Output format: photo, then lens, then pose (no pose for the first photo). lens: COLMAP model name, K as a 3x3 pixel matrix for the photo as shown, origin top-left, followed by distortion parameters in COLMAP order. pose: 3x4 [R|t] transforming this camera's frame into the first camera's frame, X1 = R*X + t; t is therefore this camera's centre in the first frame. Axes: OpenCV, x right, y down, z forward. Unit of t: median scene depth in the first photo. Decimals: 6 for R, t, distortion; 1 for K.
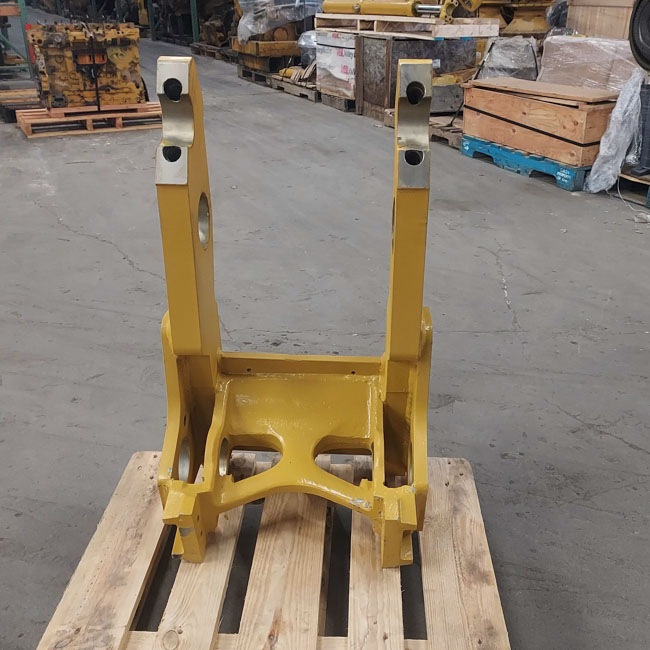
lens RADIAL K [[772.7, 0, 326.6], [0, 772.7, 354.6], [0, 0, 1]] dist [0.056325, 0.000000]
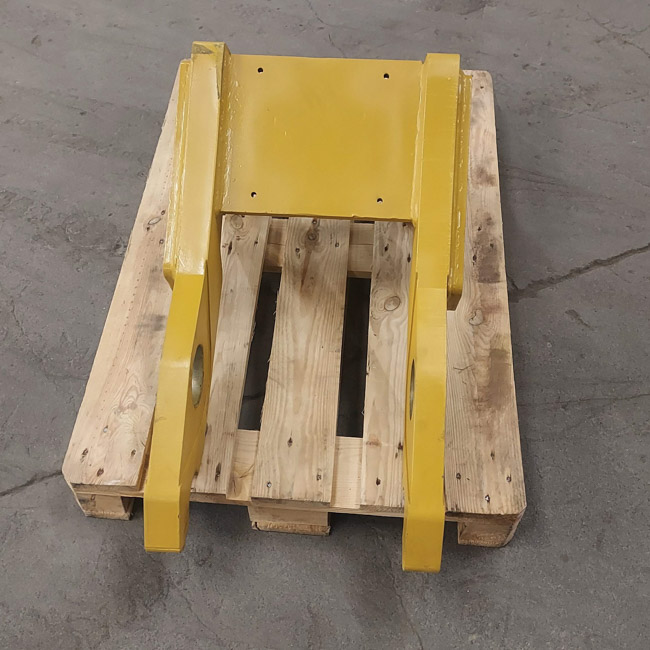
lens RADIAL K [[870.4, 0, 298.1], [0, 870.4, 329.8], [0, 0, 1]] dist [0.033328, 0.000000]
pose [[0.999107, 0.029828, -0.029919, -0.036701], [-0.013393, 0.895280, 0.445302, -0.082192], [0.040069, -0.444504, 0.894880, -0.257164]]
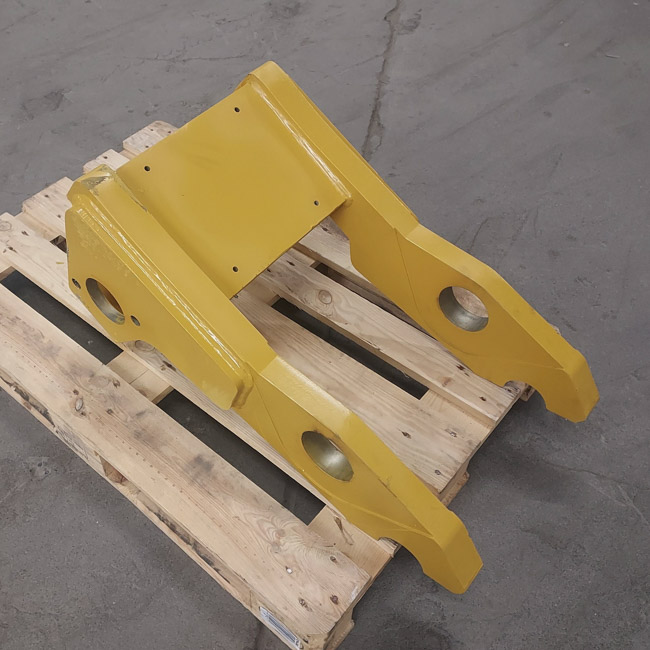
lens RADIAL K [[767.6, 0, 293.4], [0, 767.6, 323.7], [0, 0, 1]] dist [0.019210, 0.000000]
pose [[0.609550, -0.599438, 0.518771, -0.473134], [0.367737, 0.793536, 0.484841, -0.107570], [-0.702295, -0.104764, 0.704135, 0.008496]]
